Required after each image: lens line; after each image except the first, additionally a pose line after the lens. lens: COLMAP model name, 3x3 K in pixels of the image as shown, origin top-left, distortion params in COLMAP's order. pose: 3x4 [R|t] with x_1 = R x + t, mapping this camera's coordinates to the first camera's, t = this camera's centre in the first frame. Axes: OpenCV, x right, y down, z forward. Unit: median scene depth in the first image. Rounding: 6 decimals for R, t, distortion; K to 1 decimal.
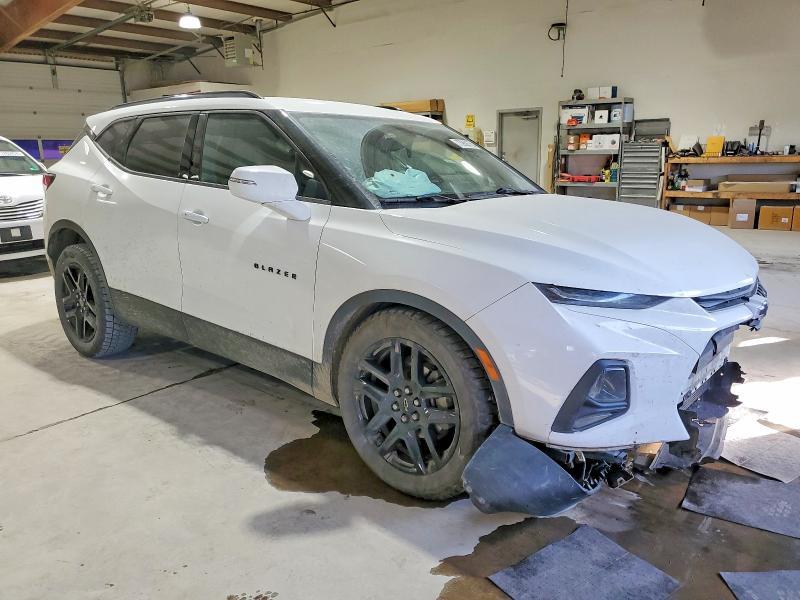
lens RADIAL K [[592.7, 0, 405.5], [0, 592.7, 301.2], [0, 0, 1]] dist [0.009784, -0.000160]
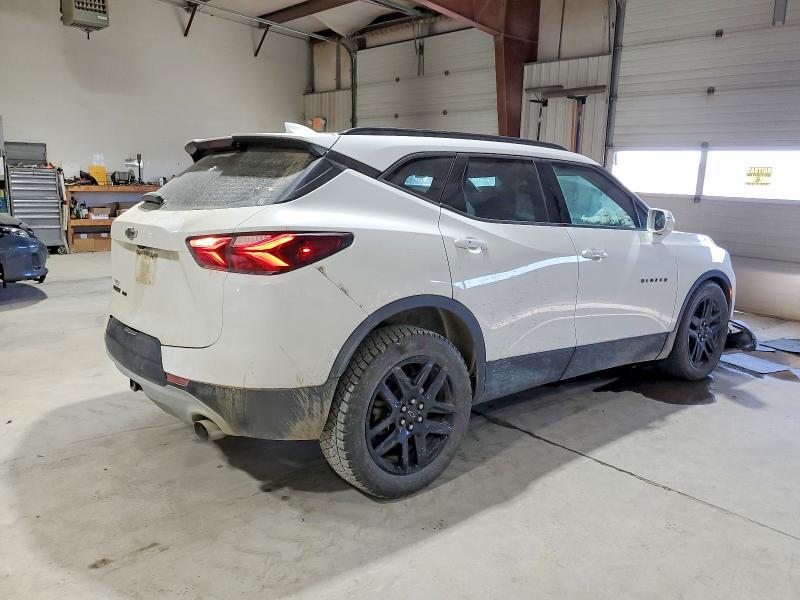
lens RADIAL K [[592.7, 0, 405.5], [0, 592.7, 301.2], [0, 0, 1]] dist [0.009784, -0.000160]
pose [[0.223569, -0.176246, 0.958621, -1.240129], [0.210811, 0.968980, 0.128985, -0.223846], [-0.951617, 0.173251, 0.253789, 0.864499]]
